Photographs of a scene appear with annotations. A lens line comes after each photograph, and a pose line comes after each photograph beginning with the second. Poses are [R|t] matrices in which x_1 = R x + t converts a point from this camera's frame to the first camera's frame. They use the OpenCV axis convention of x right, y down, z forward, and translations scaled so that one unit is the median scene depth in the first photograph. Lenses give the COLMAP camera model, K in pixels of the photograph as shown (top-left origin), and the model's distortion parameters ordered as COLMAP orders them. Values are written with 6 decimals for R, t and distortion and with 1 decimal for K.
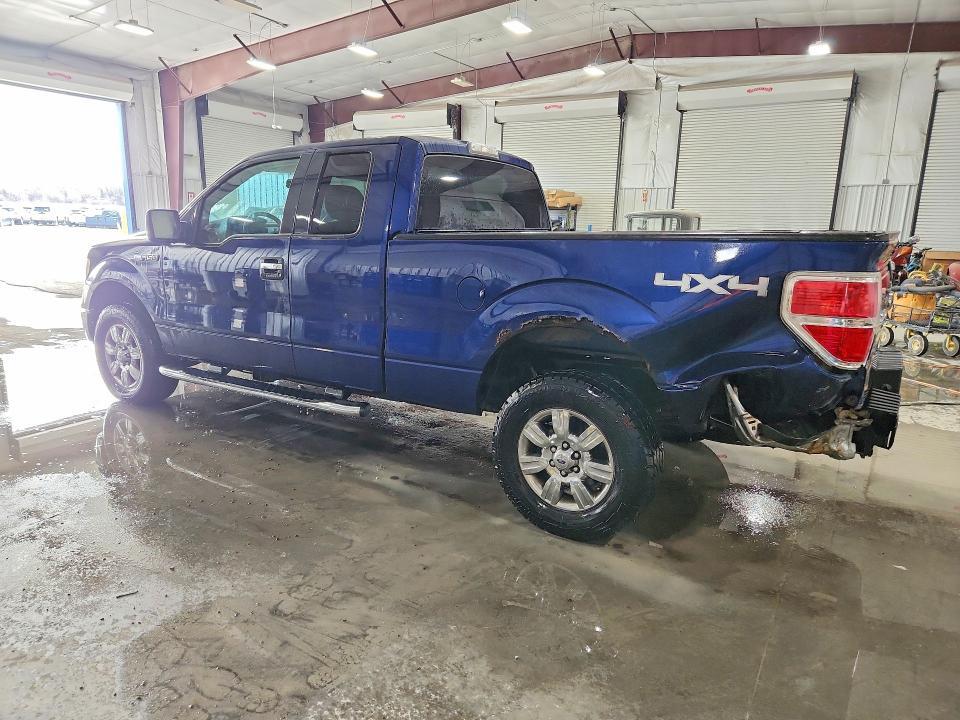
lens RADIAL K [[647.6, 0, 485.2], [0, 647.6, 360.2], [0, 0, 1]] dist [0.064649, -0.048931]
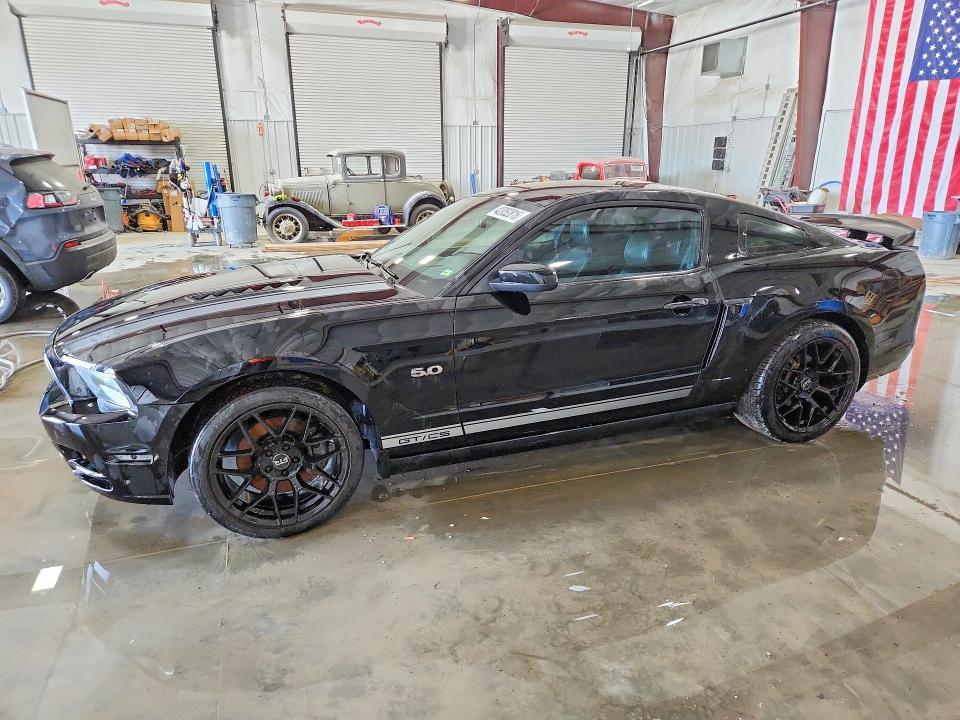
lens RADIAL K [[647.6, 0, 485.2], [0, 647.6, 360.2], [0, 0, 1]] dist [0.064649, -0.048931]
pose [[0.621153, -0.250184, 0.742682, -0.298399], [0.178881, 0.967919, 0.176449, -0.053336], [-0.763001, 0.023249, 0.645979, 0.208391]]
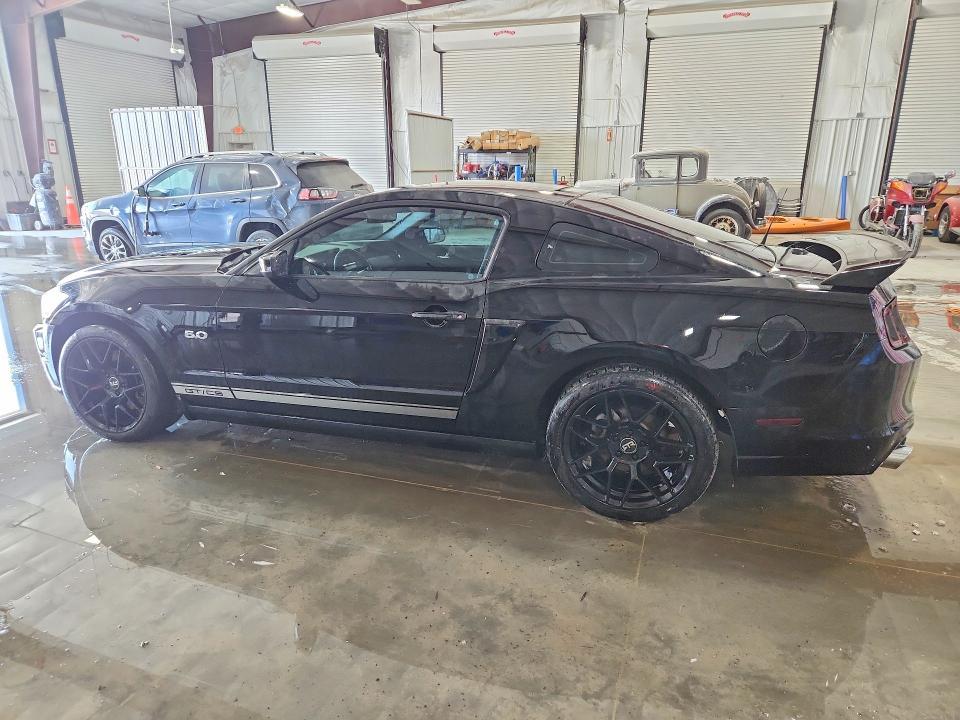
lens RADIAL K [[647.6, 0, 485.2], [0, 647.6, 360.2], [0, 0, 1]] dist [0.064649, -0.048931]
pose [[0.974458, -0.088105, 0.206563, -0.144834], [0.071724, 0.993752, 0.085510, -0.027623], [-0.212806, -0.068510, 0.974690, 0.117433]]
